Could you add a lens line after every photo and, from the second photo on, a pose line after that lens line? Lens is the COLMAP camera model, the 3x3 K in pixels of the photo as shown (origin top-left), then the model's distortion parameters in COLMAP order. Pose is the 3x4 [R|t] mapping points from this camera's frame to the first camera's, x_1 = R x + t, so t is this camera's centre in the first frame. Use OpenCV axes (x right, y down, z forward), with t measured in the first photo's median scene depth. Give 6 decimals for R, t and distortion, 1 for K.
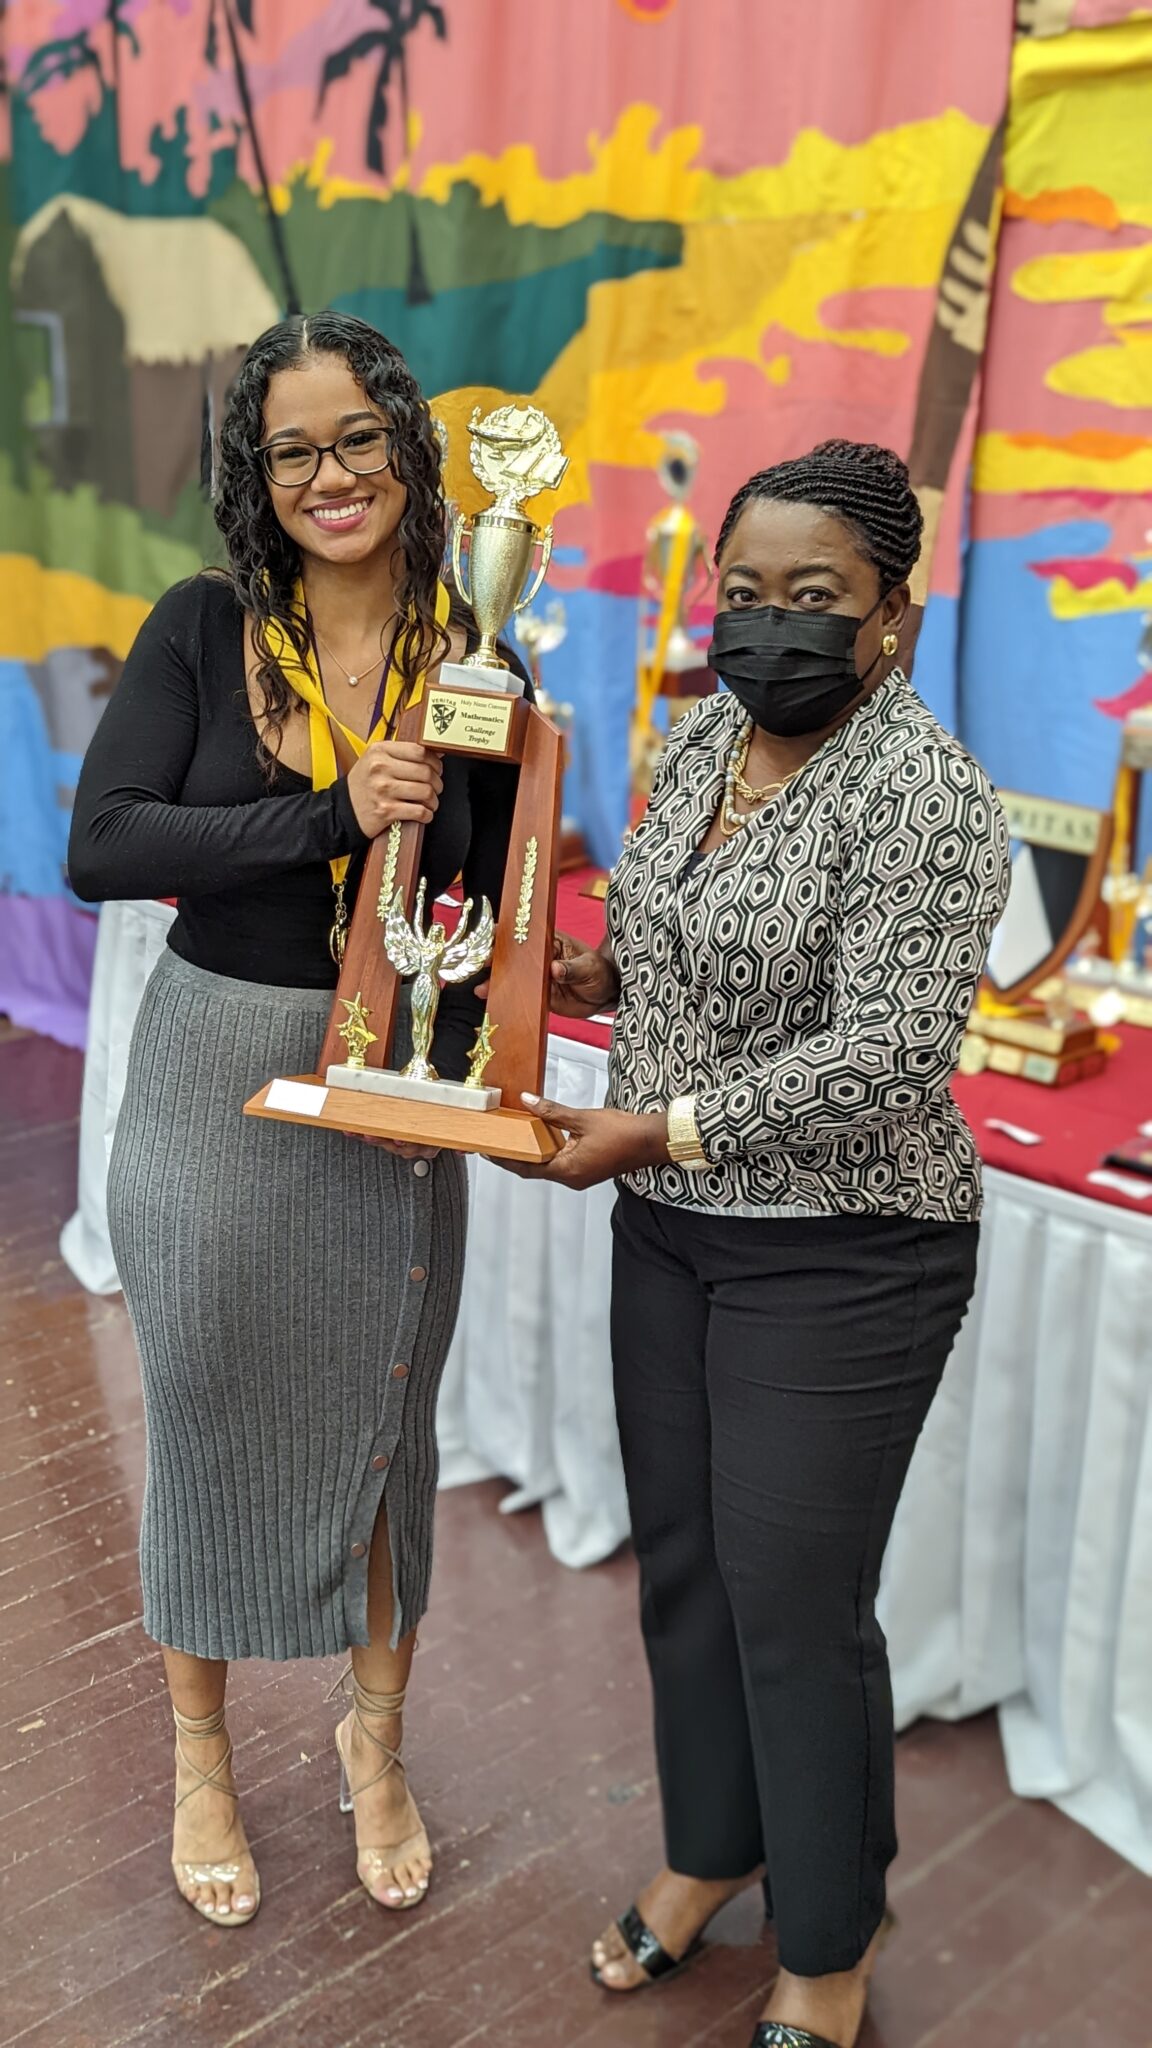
lens RADIAL K [[2154.7, 0, 576.9], [0, 2154.7, 1053.9], [0, 0, 1]] dist [0.029158, 0.000000]
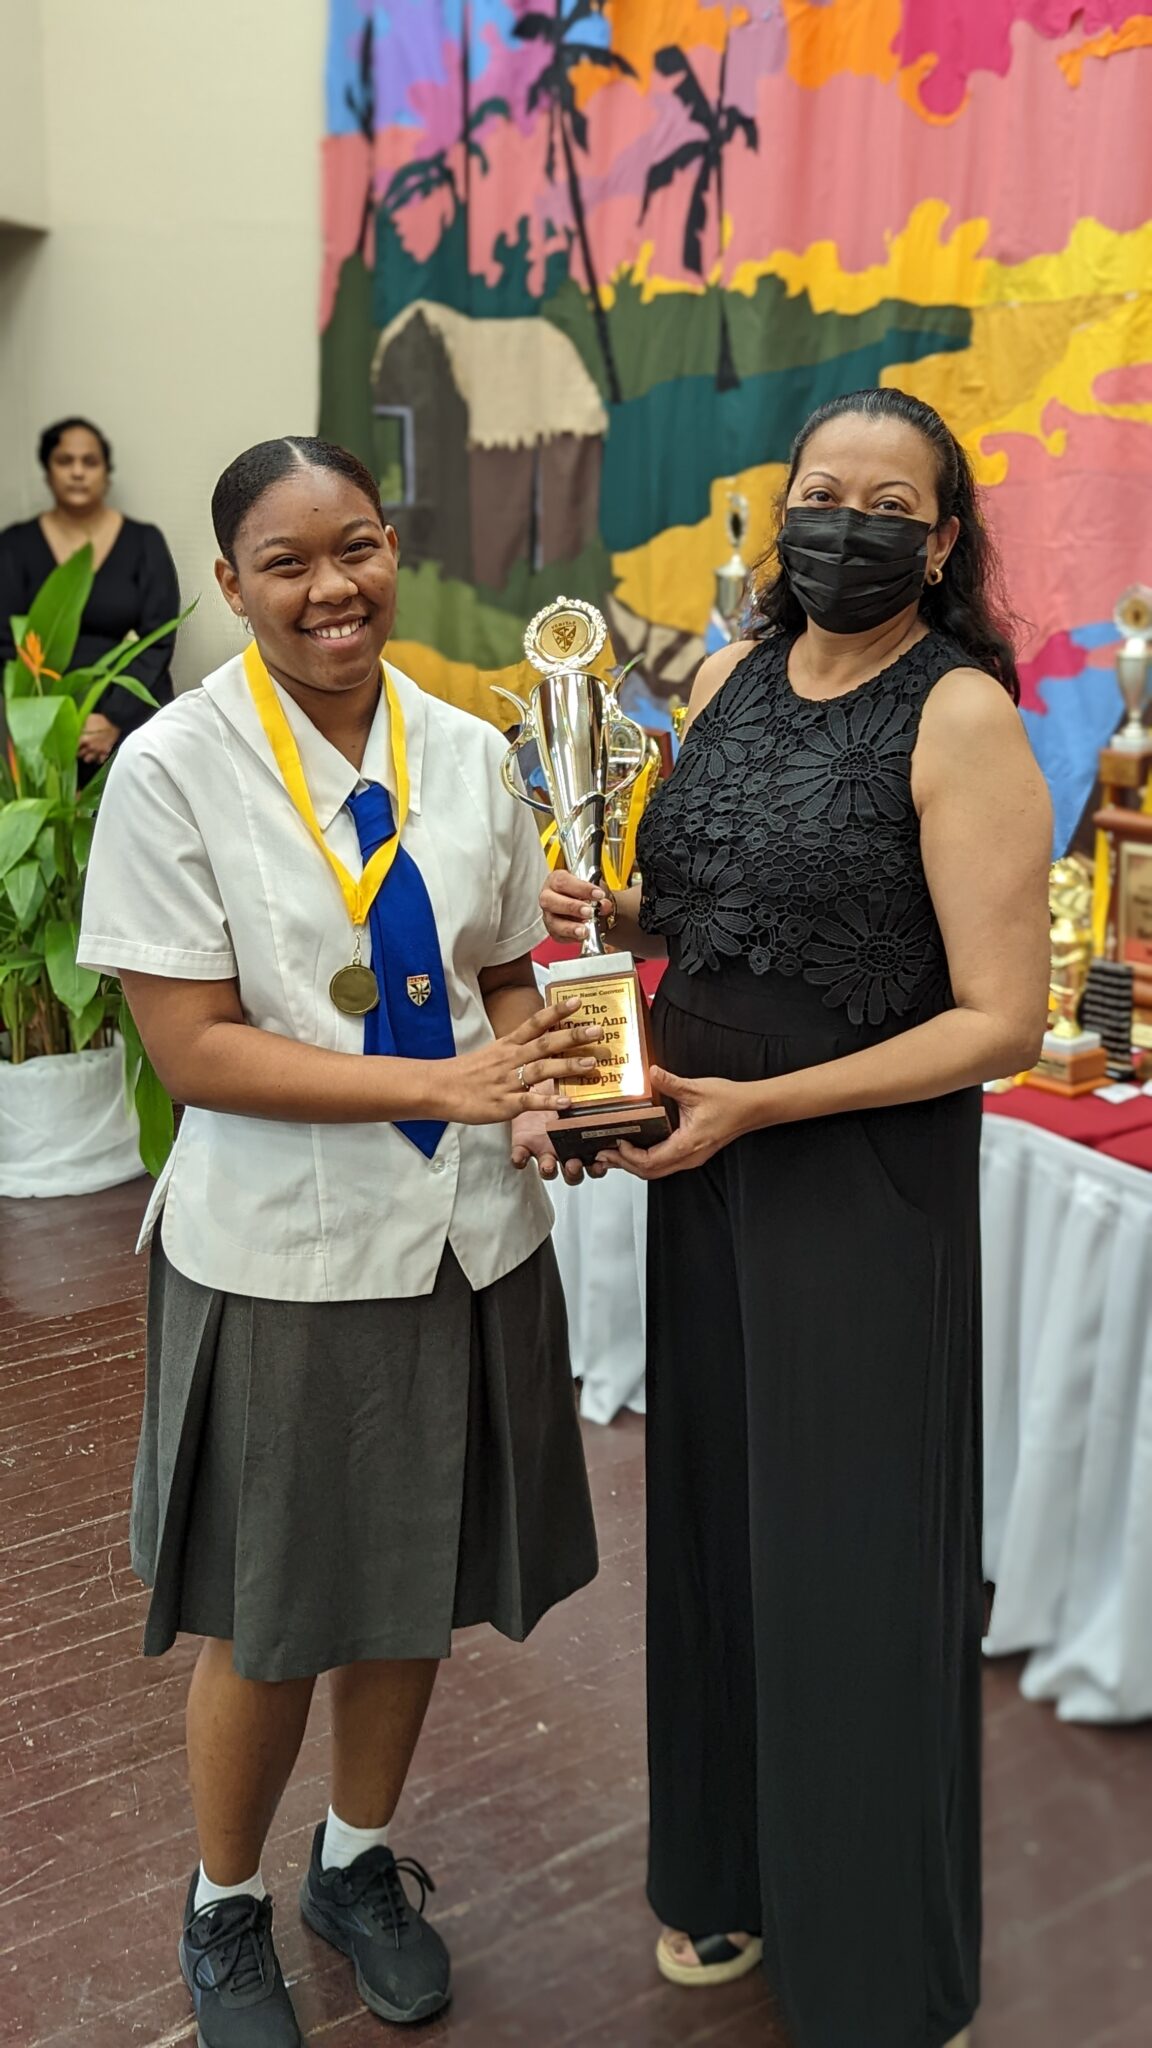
lens RADIAL K [[2154.7, 0, 581.4], [0, 2154.7, 996.0], [0, 0, 1]] dist [0.029158, 0.000000]
pose [[0.985645, 0.023117, -0.167242, 0.046765], [-0.032825, 0.997918, -0.055519, 0.016736], [0.165610, 0.060212, 0.984351, -0.052261]]
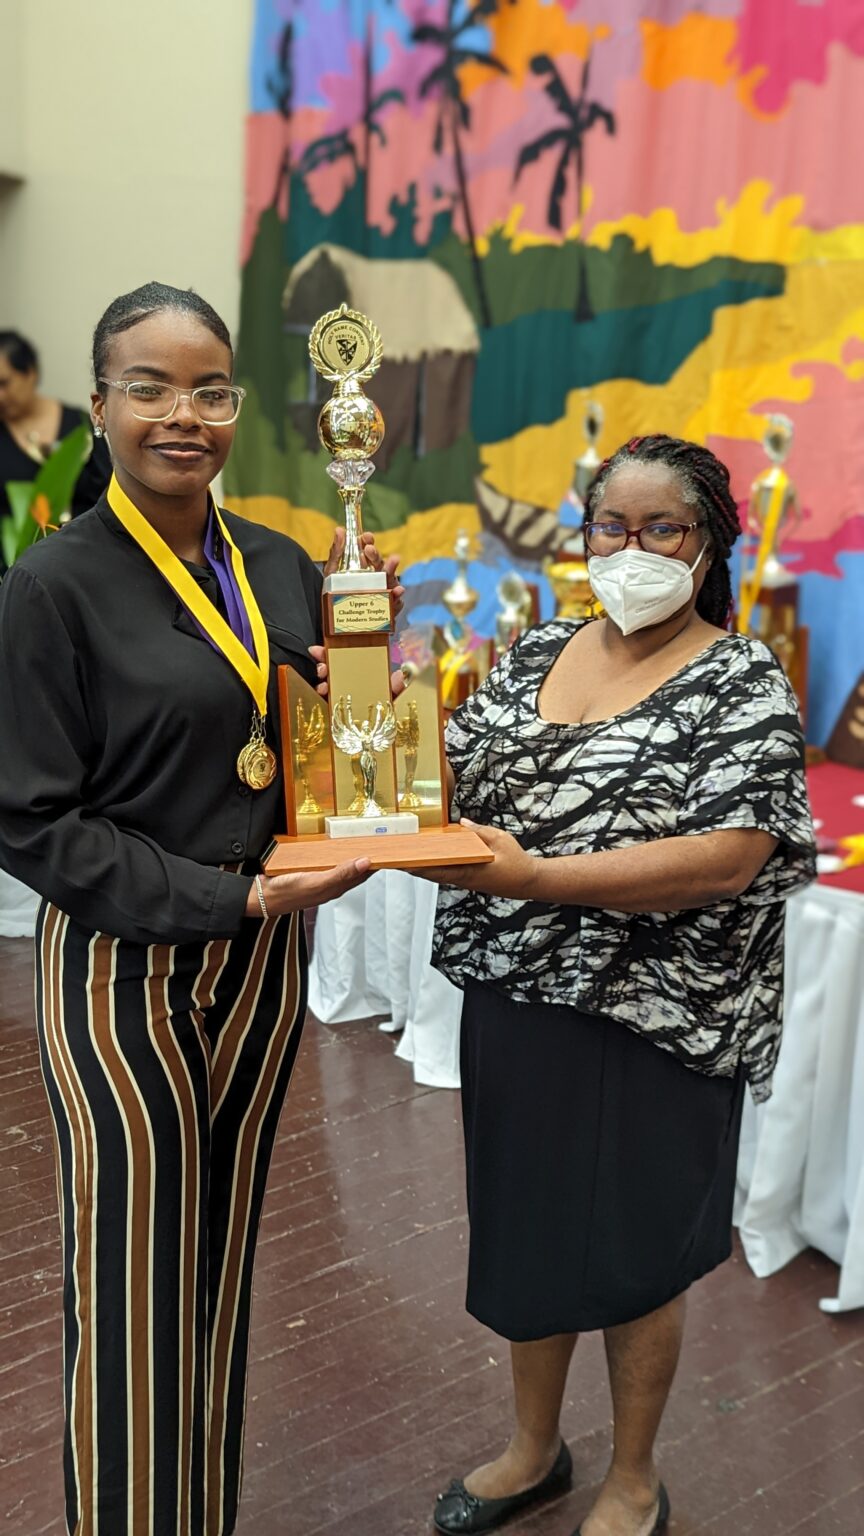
lens RADIAL K [[1616.0, 0, 438.3], [0, 1616.0, 805.2], [0, 0, 1]] dist [0.029158, 0.000000]
pose [[0.993388, 0.040098, -0.107574, -0.046165], [-0.044646, 0.998193, -0.040205, 0.010877], [0.105768, 0.044742, 0.993384, -0.033618]]
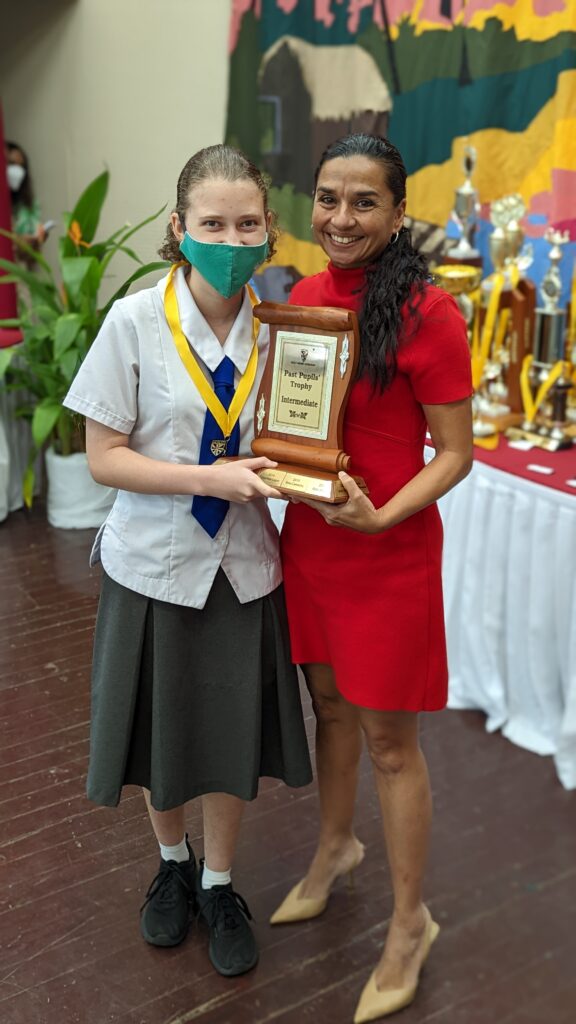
lens RADIAL K [[1077.3, 0, 300.0], [0, 1077.3, 501.4], [0, 0, 1]] dist [0.029158, 0.000000]
pose [[0.978671, 0.058434, -0.196948, -0.006769], [-0.053750, 0.998132, 0.029052, -0.003443], [0.198278, -0.017846, 0.979983, 0.040671]]
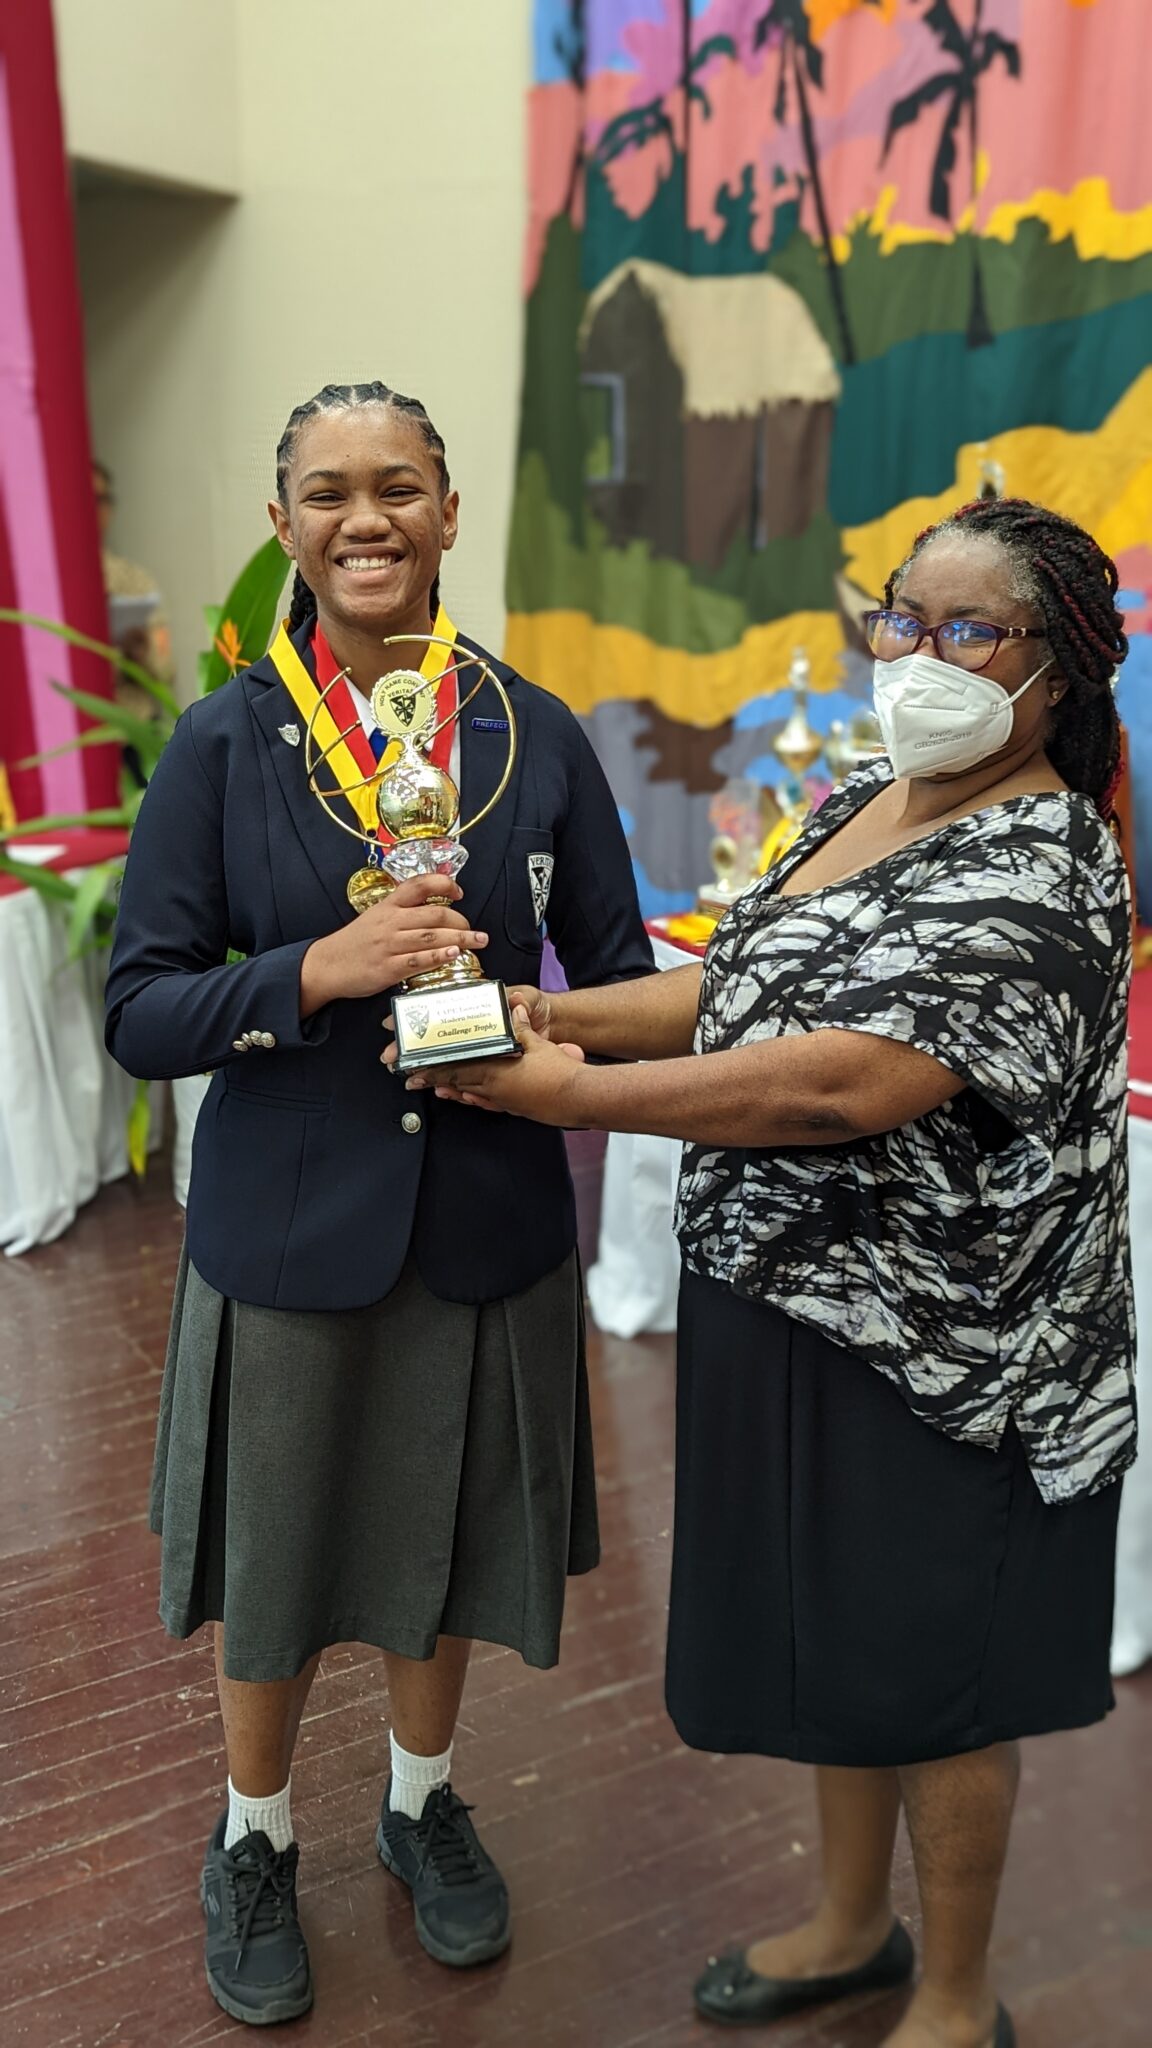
lens RADIAL K [[2154.7, 0, 581.5], [0, 2154.7, 1031.9], [0, 0, 1]] dist [0.029158, 0.000000]
pose [[0.969650, 0.035049, -0.241970, 0.000067], [-0.043279, 0.998648, -0.028782, -0.002435], [0.240635, 0.038381, 0.969857, 0.025742]]
